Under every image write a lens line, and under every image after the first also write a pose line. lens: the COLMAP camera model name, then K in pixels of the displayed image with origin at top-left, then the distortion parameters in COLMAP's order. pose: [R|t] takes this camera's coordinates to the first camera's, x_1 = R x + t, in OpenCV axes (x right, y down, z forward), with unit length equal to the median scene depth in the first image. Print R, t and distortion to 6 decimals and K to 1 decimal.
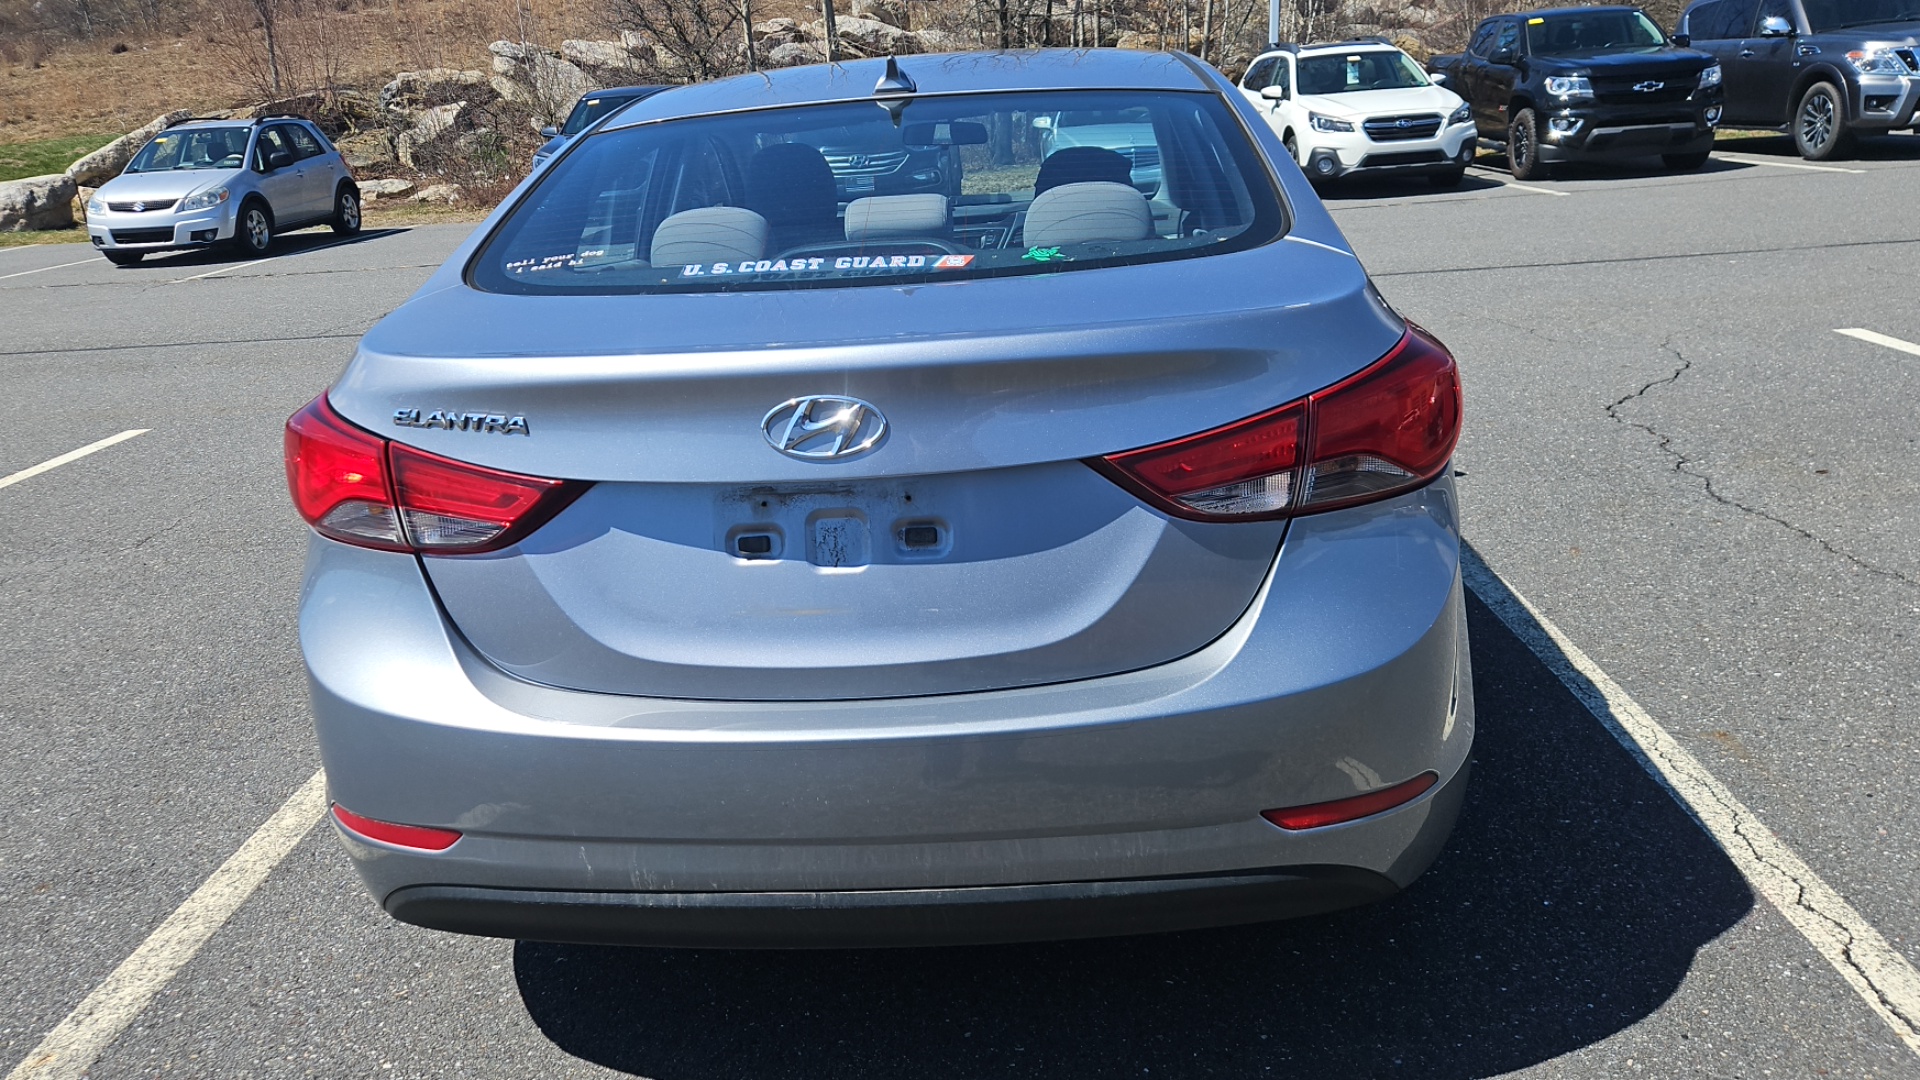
lens RADIAL K [[1400.1, 0, 950.1], [0, 1400.1, 544.7], [0, 0, 1]] dist [0.079976, -0.068627]
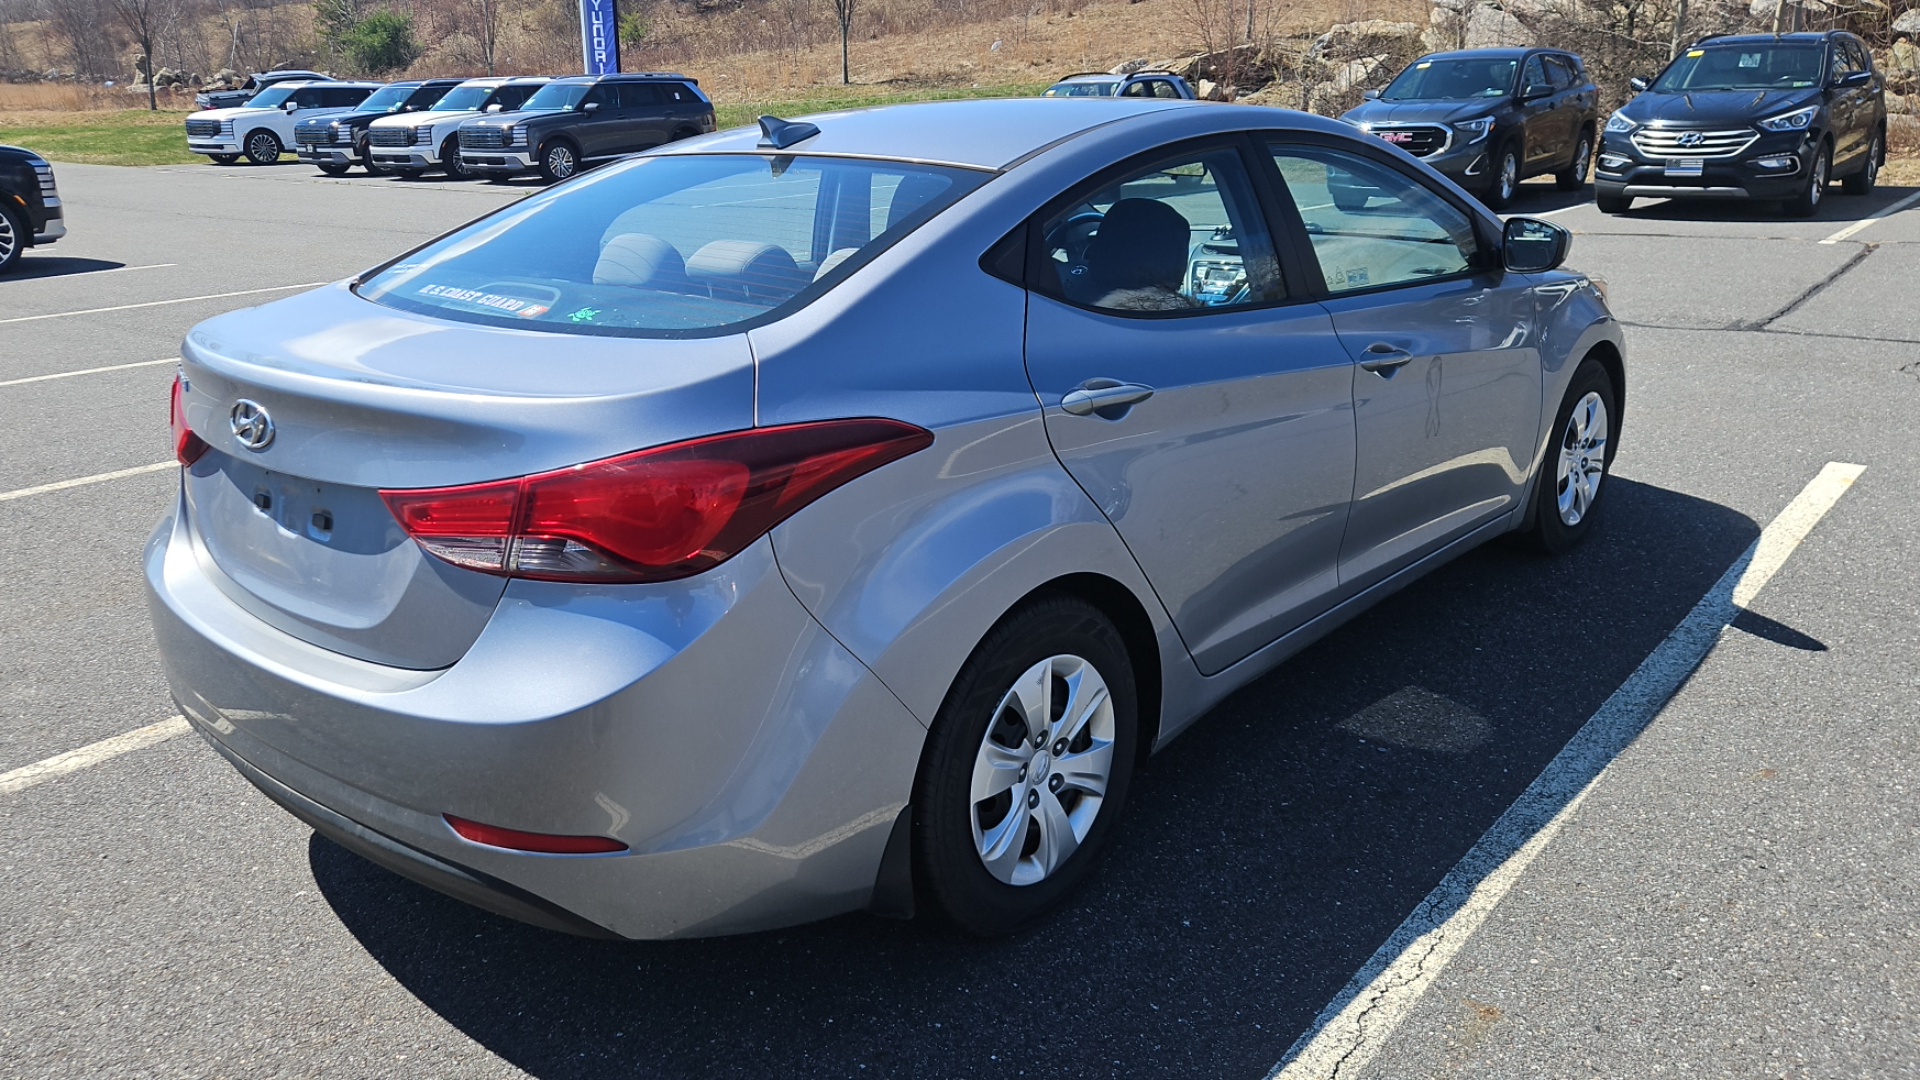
lens RADIAL K [[1400.1, 0, 950.1], [0, 1400.1, 544.7], [0, 0, 1]] dist [0.079976, -0.068627]
pose [[0.781890, 0.231722, -0.578751, 0.222802], [-0.209440, 0.972034, 0.106233, -0.045712], [0.587182, 0.038151, 0.808555, 0.050537]]
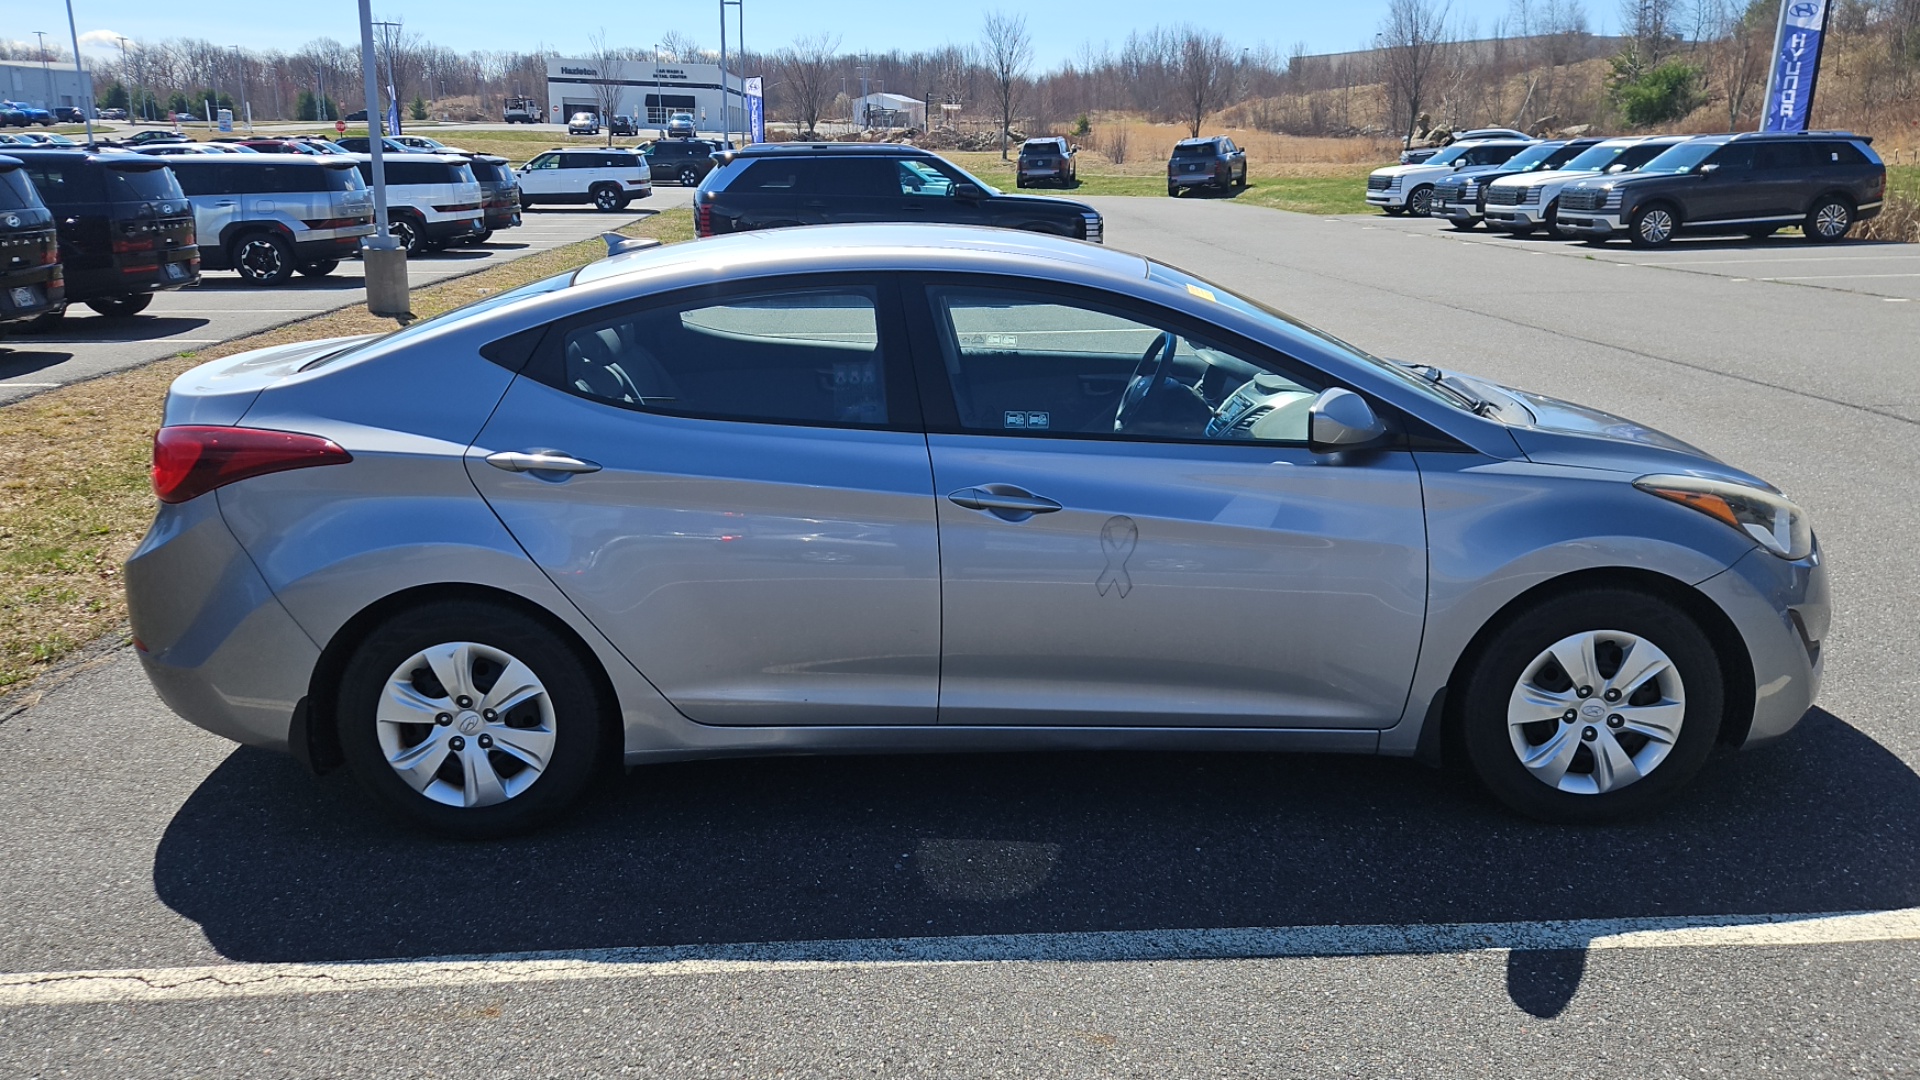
lens RADIAL K [[1400.1, 0, 950.1], [0, 1400.1, 544.7], [0, 0, 1]] dist [0.079976, -0.068627]
pose [[0.067549, 0.321575, -0.944472, 0.430844], [-0.296142, 0.910434, 0.288806, -0.164971], [0.952752, 0.260189, 0.156731, 0.334424]]
